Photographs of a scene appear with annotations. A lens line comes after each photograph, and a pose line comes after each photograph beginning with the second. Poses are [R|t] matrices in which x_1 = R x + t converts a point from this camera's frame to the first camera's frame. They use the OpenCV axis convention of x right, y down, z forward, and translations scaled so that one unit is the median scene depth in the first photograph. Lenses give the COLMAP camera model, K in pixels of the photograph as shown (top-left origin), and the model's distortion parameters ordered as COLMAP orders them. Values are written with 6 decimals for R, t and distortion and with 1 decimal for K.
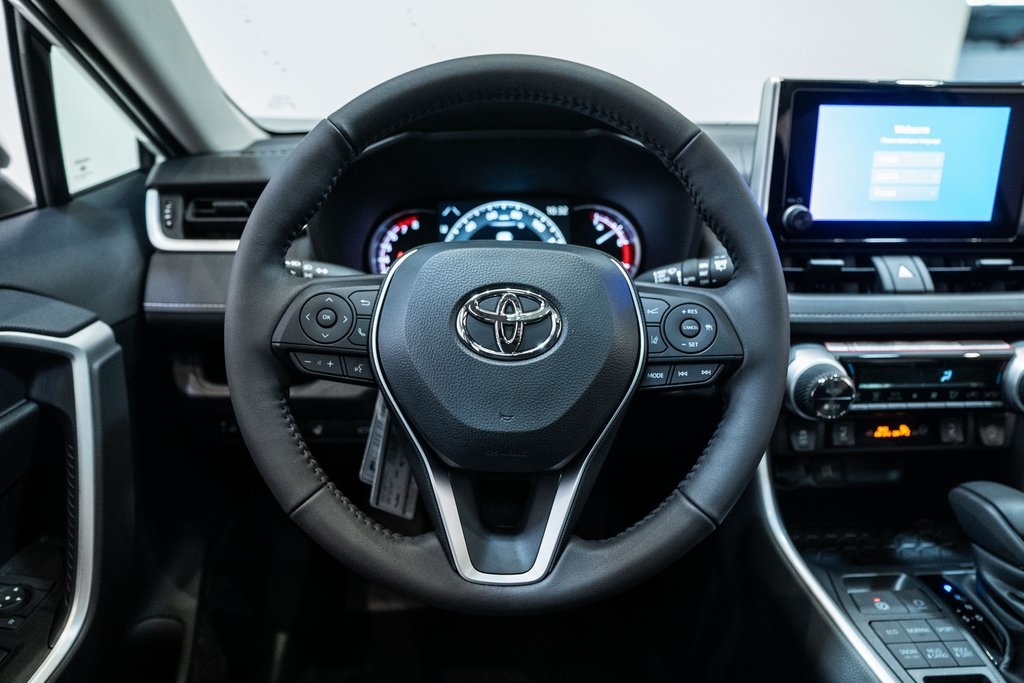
lens RADIAL K [[553.0, 0, 521.0], [0, 553.0, 332.8], [0, 0, 1]] dist [-0.079485, 0.031506]
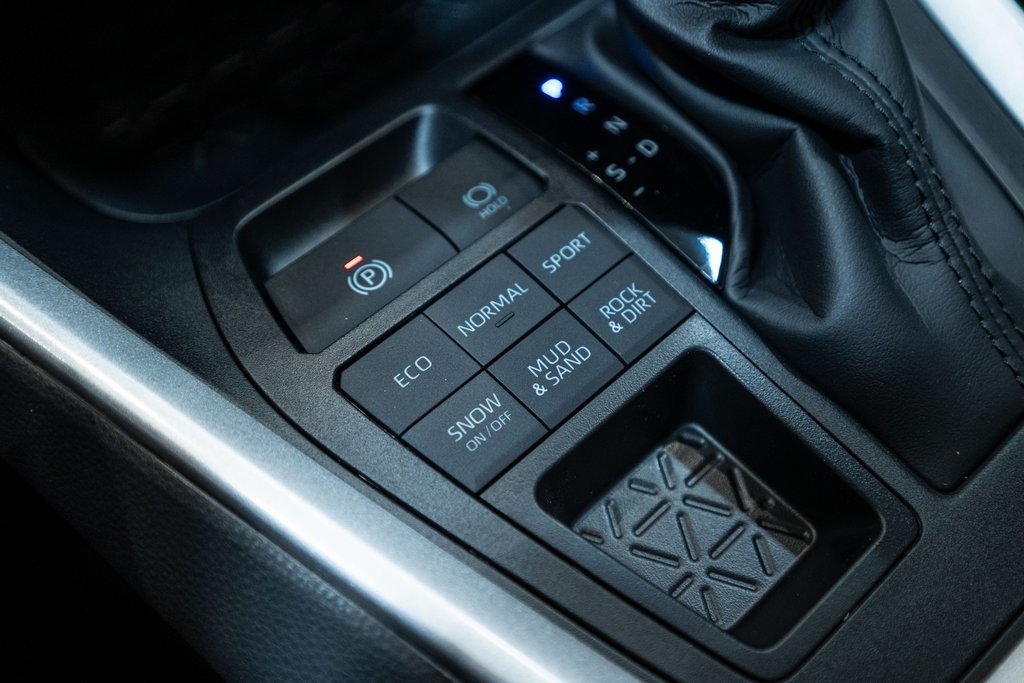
lens RADIAL K [[867.2, 0, 509.2], [0, 867.2, 345.0], [0, 0, 1]] dist [0.046517, 0.000804]
pose [[0.758373, -0.564513, 0.325878, 0.522526], [0.262602, 0.722186, 0.639912, 0.255287], [-0.596583, -0.399716, 0.695928, 0.586295]]
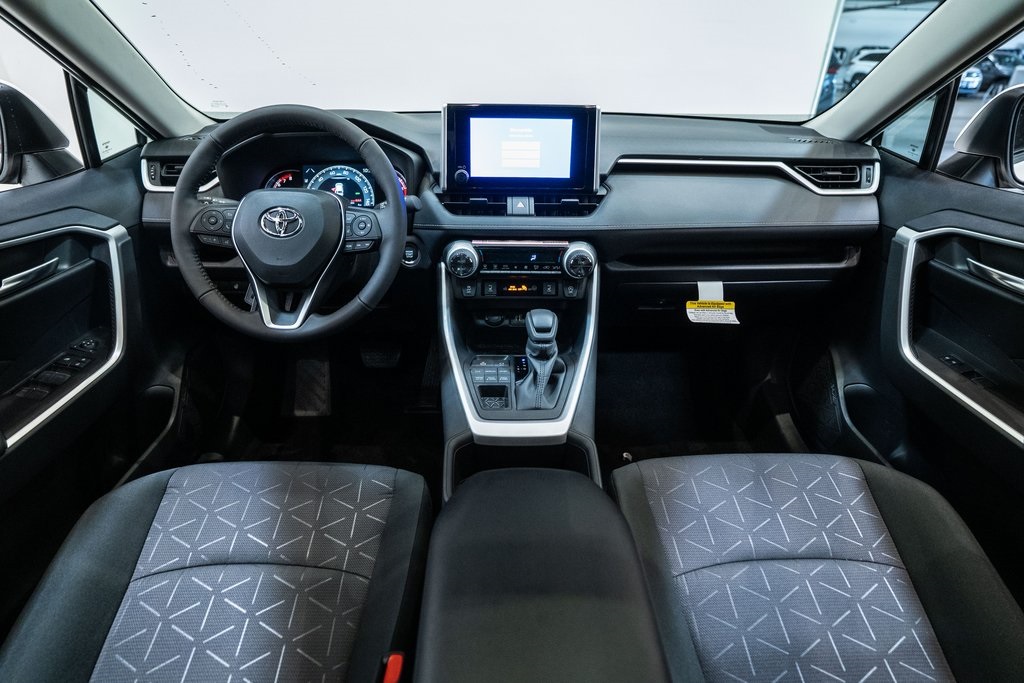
lens RADIAL K [[481.9, 0, 500.6], [0, 481.9, 328.4], [0, 0, 1]] dist [-0.070271, 0.020727]
pose [[0.999841, 0.017788, 0.001266, 0.680908], [-0.017809, 0.992312, 0.122472, 0.124921], [0.000922, -0.122476, 0.992471, -0.819797]]
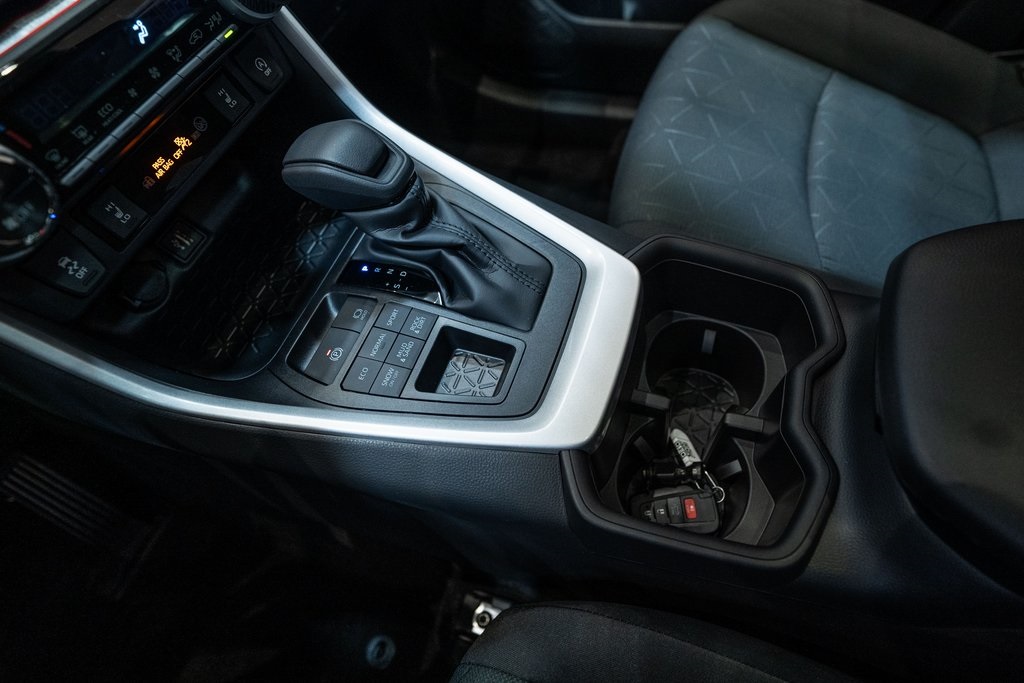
lens RADIAL K [[539.0, 0, 517.4], [0, 539.0, 340.4], [0, 0, 1]] dist [-0.070535, 0.032362]
pose [[0.345988, -0.812909, 0.468477, 0.381965], [0.456279, 0.582077, 0.673050, 0.083410], [-0.819818, -0.019111, 0.572305, 0.296970]]
